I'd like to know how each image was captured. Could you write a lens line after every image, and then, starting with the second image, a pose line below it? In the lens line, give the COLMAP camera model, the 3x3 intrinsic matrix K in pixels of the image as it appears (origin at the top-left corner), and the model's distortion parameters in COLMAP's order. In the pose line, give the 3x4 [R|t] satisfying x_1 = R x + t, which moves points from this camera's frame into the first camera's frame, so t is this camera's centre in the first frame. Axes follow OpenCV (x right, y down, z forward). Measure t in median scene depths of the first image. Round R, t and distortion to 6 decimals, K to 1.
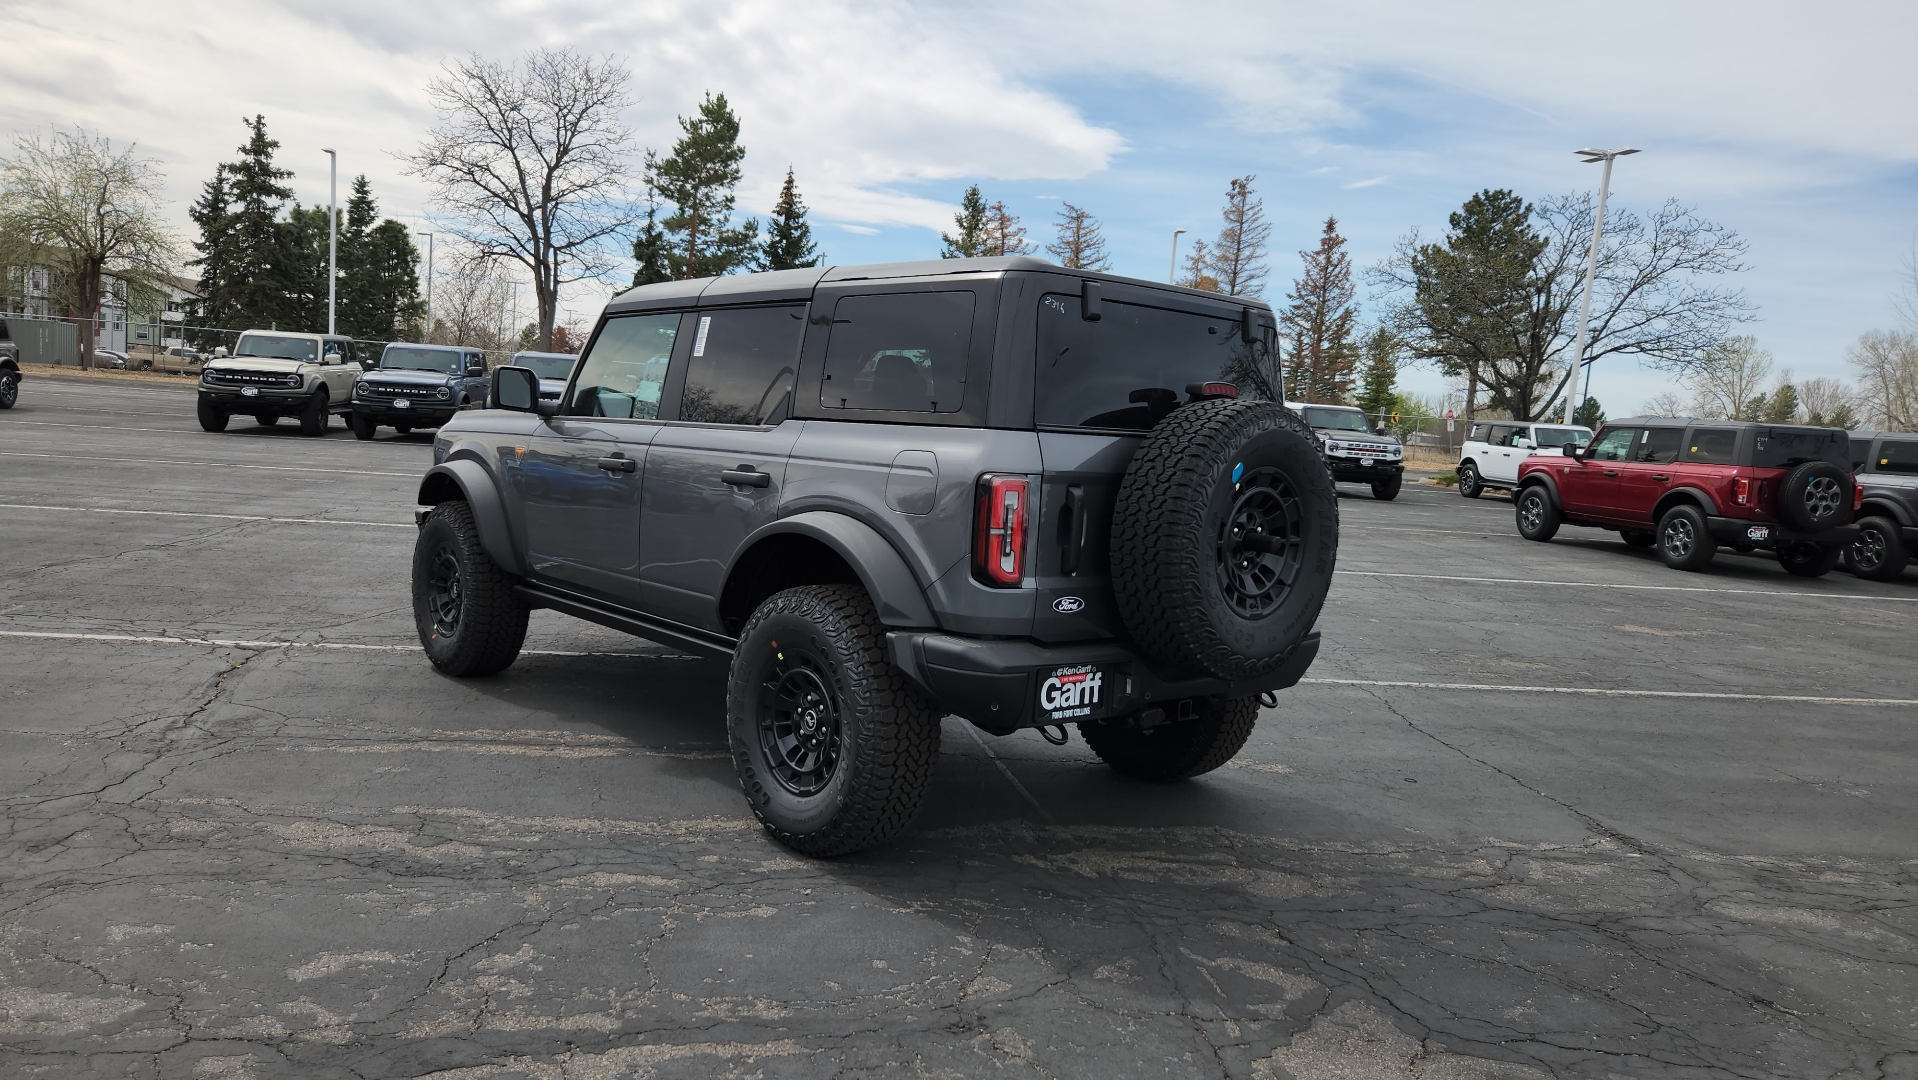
lens RADIAL K [[1285.5, 0, 930.6], [0, 1285.5, 531.1], [0, 0, 1]] dist [0.068791, -0.056705]
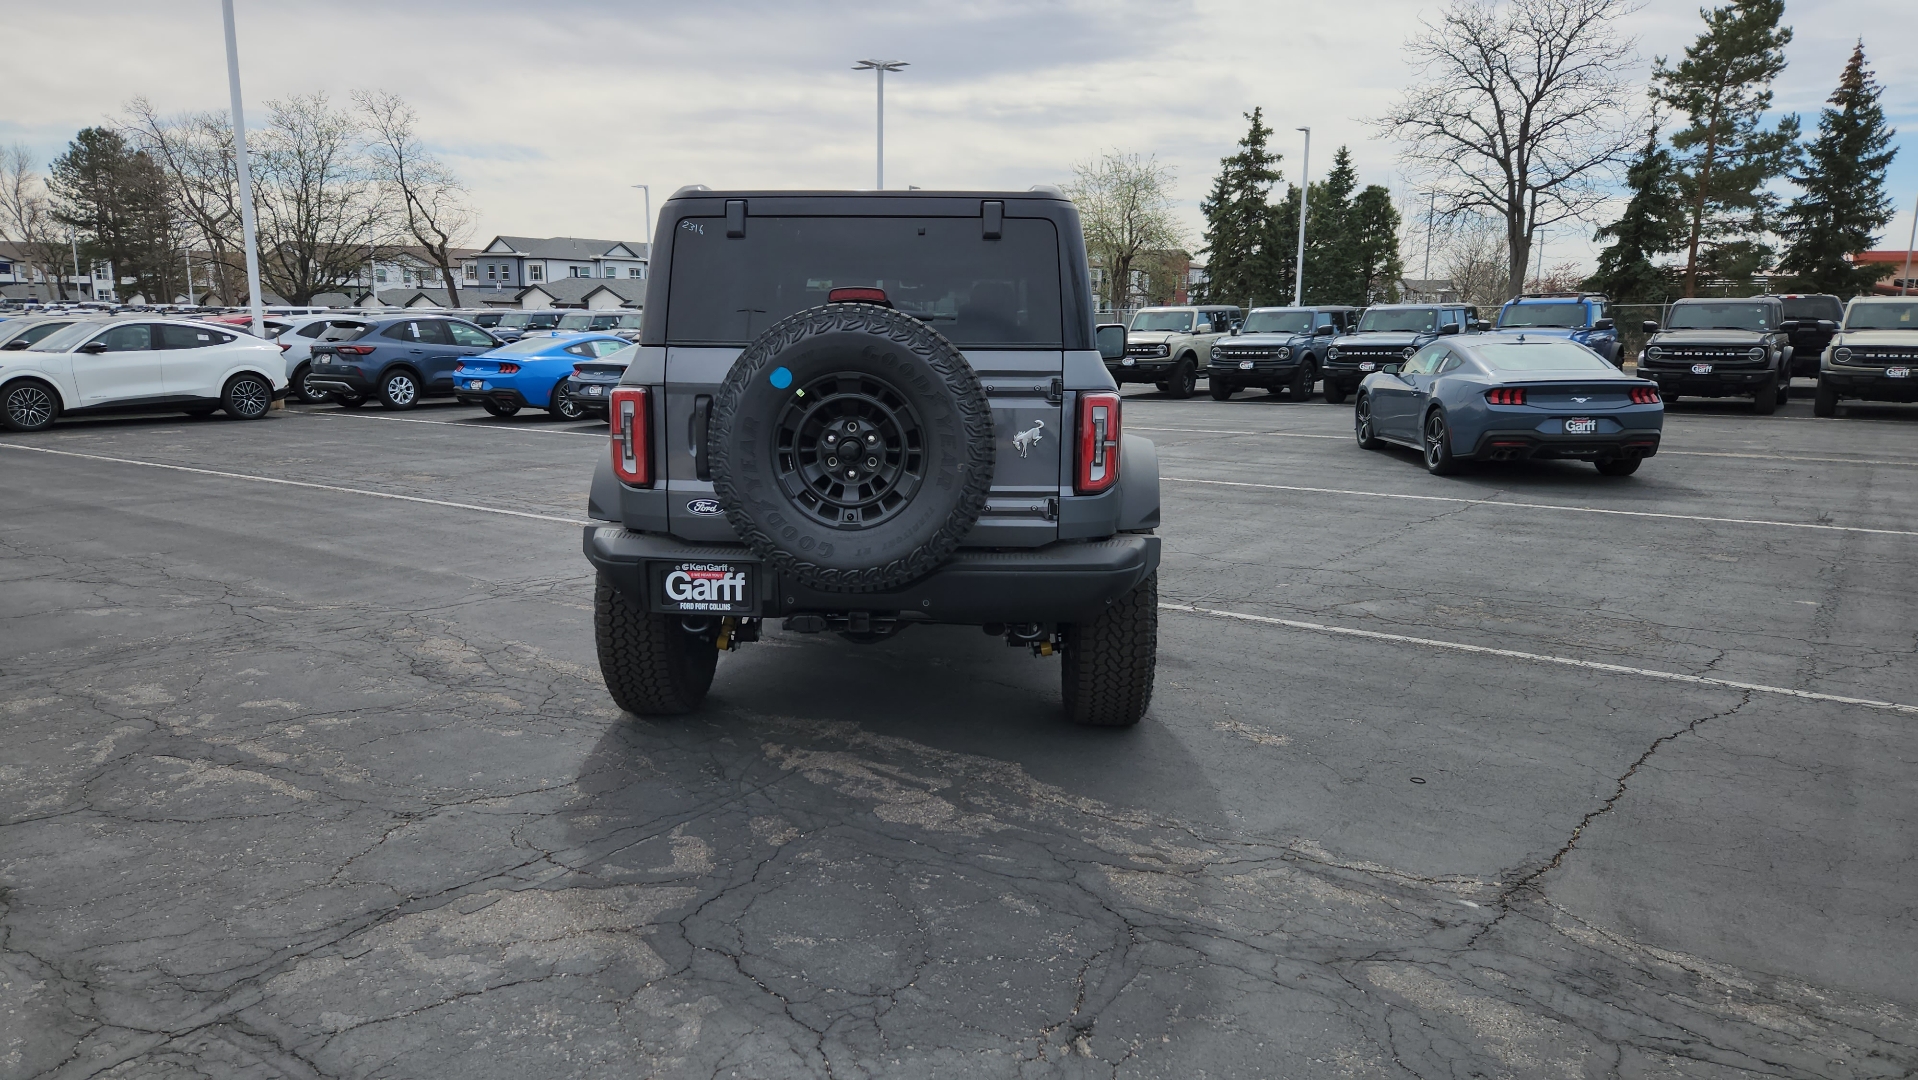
lens RADIAL K [[1285.5, 0, 925.2], [0, 1285.5, 550.2], [0, 0, 1]] dist [0.068791, -0.056705]
pose [[0.706828, 0.054132, -0.705311, 0.852118], [-0.024884, 0.998353, 0.051685, 0.027931], [0.706947, -0.018982, 0.707011, 0.306077]]
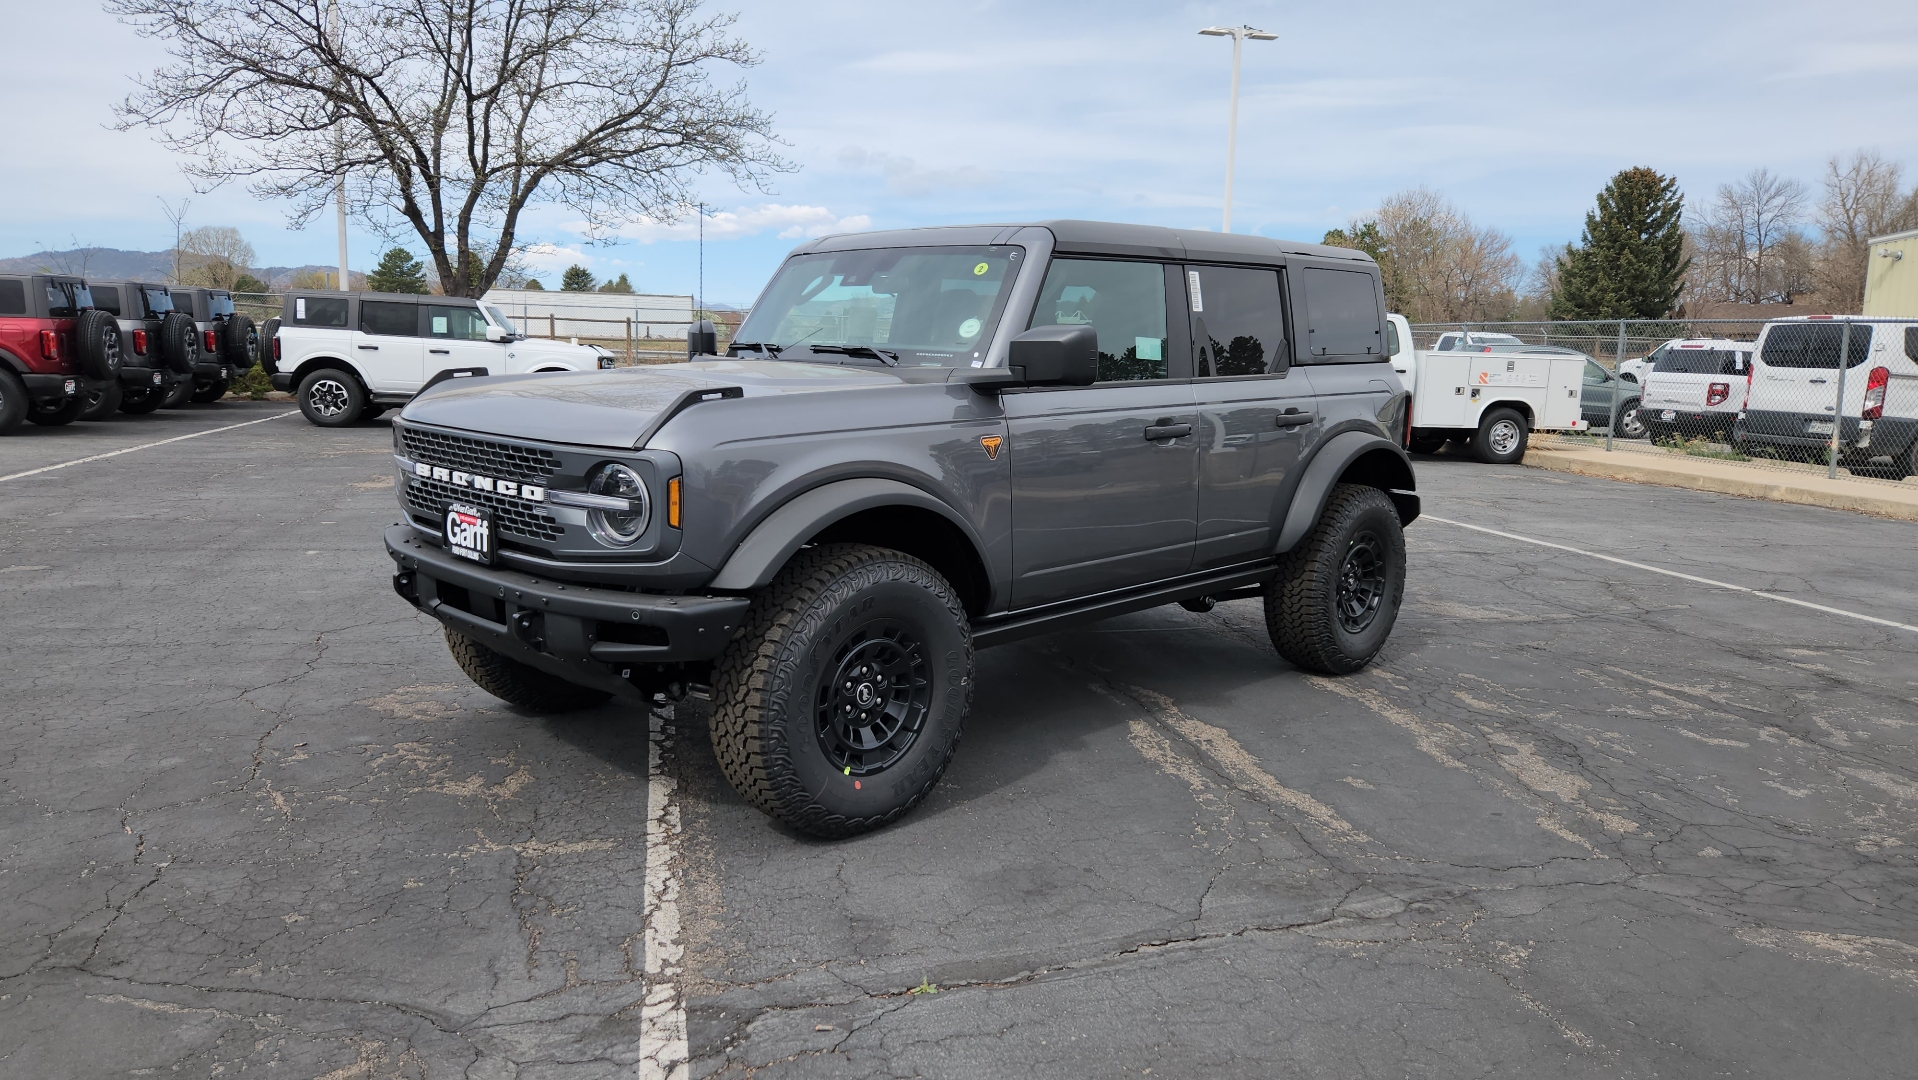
lens RADIAL K [[1287.1, 0, 928.0], [0, 1287.1, 548.2], [0, 0, 1]] dist [0.065995, -0.052165]
pose [[-0.058530, -0.224070, 0.972814, -1.306484], [0.062510, 0.971750, 0.227586, -0.216929], [-0.996327, 0.074131, -0.042870, 1.383700]]
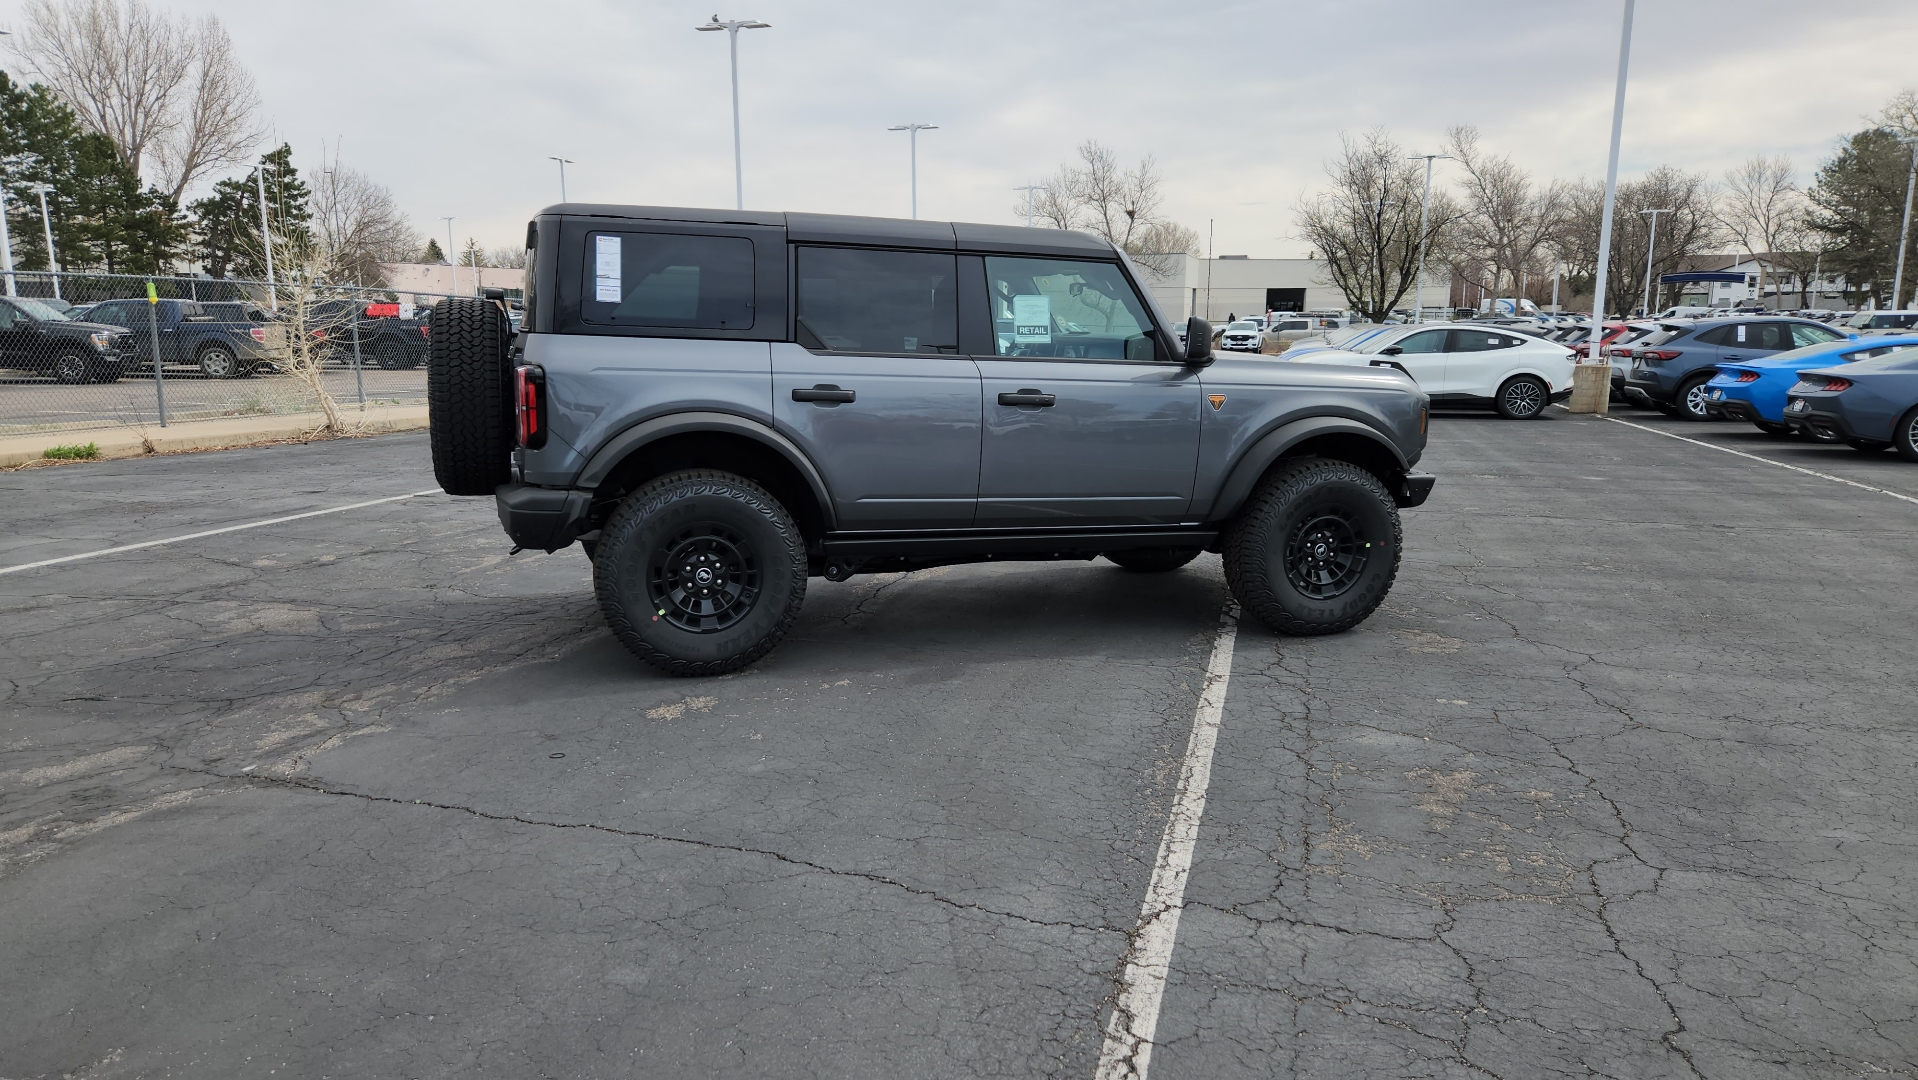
lens RADIAL K [[1285.5, 0, 941.7], [0, 1285.5, 552.1], [0, 0, 1]] dist [0.068791, -0.056705]
pose [[-0.395367, 0.086197, -0.914470, 1.201827], [-0.123392, 0.981578, 0.145870, -0.089387], [0.910197, 0.170511, -0.377448, 1.813913]]
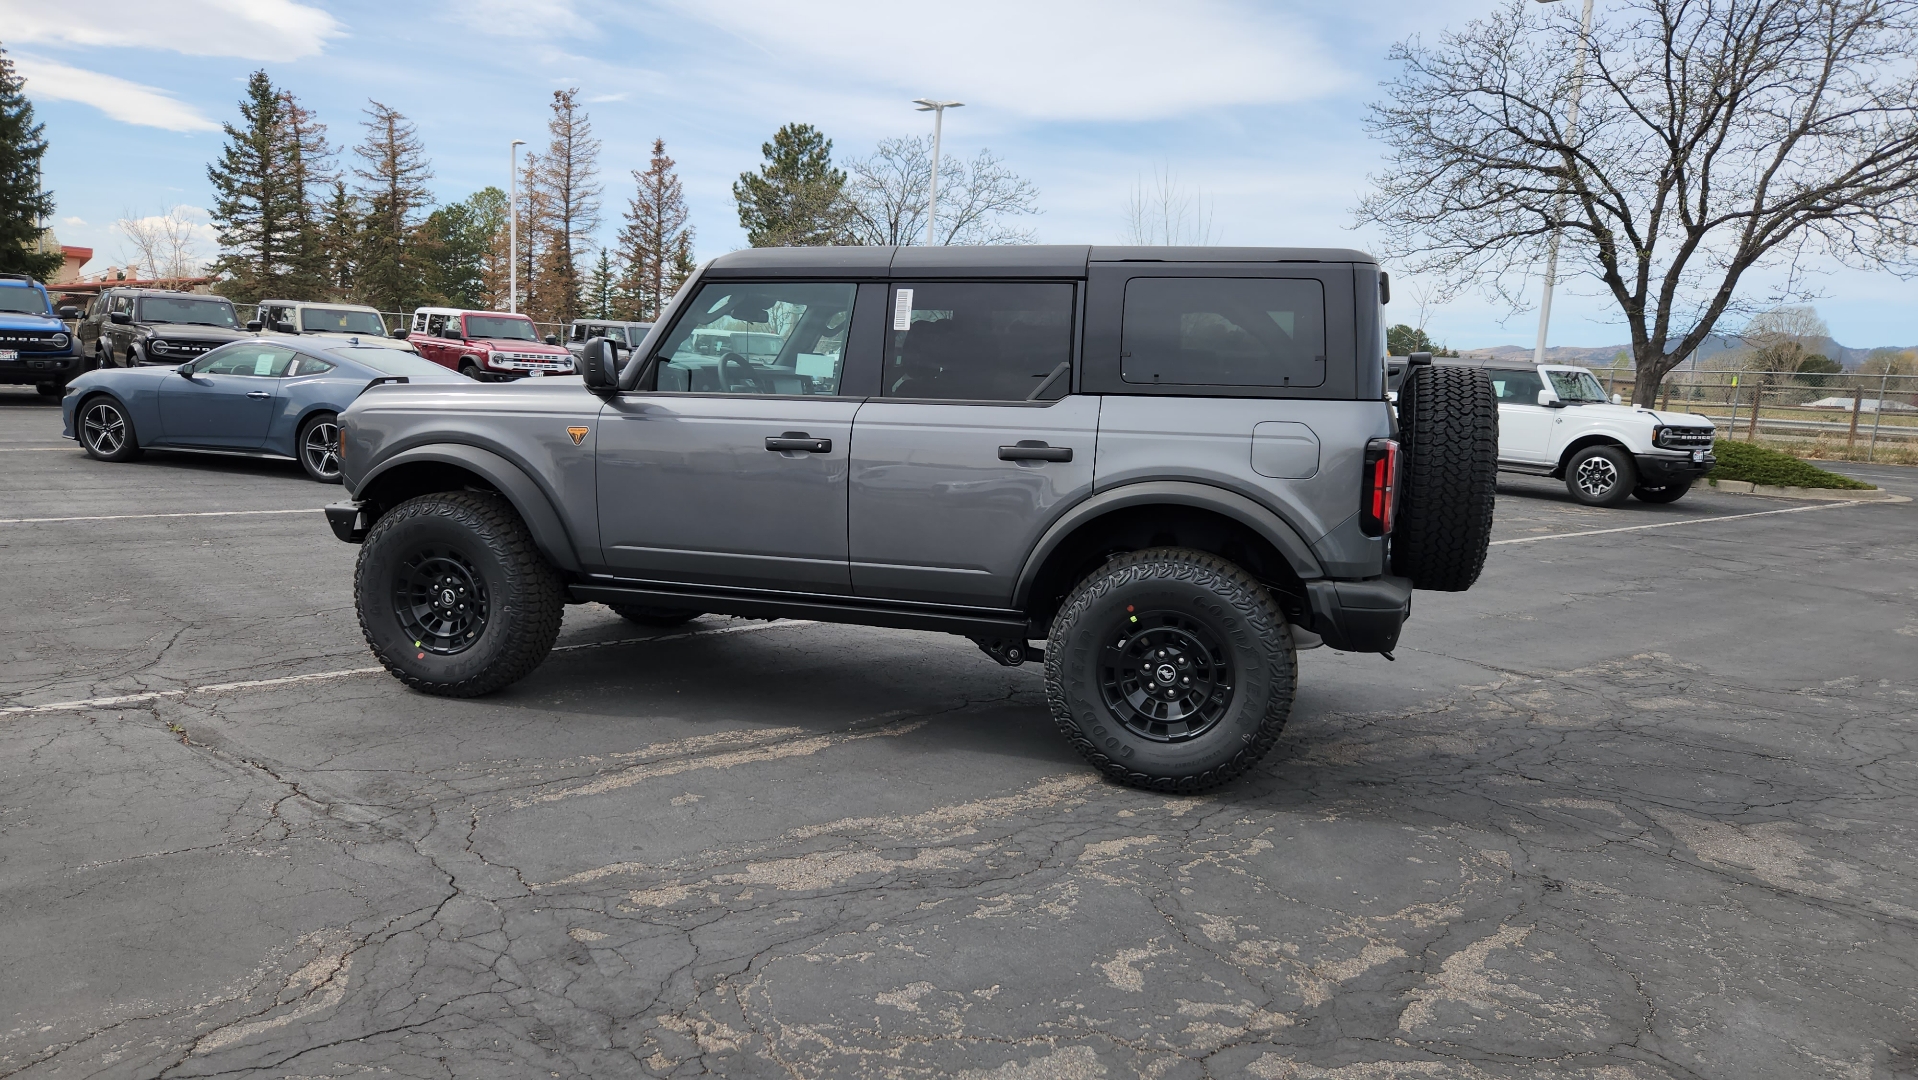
lens RADIAL K [[1285.5, 0, 928.6], [0, 1285.5, 526.6], [0, 0, 1]] dist [0.068791, -0.056705]
pose [[0.853053, -0.092072, 0.513638, -0.739338], [0.060854, 0.995148, 0.077317, -0.065678], [-0.518264, -0.034698, 0.854516, 0.163564]]
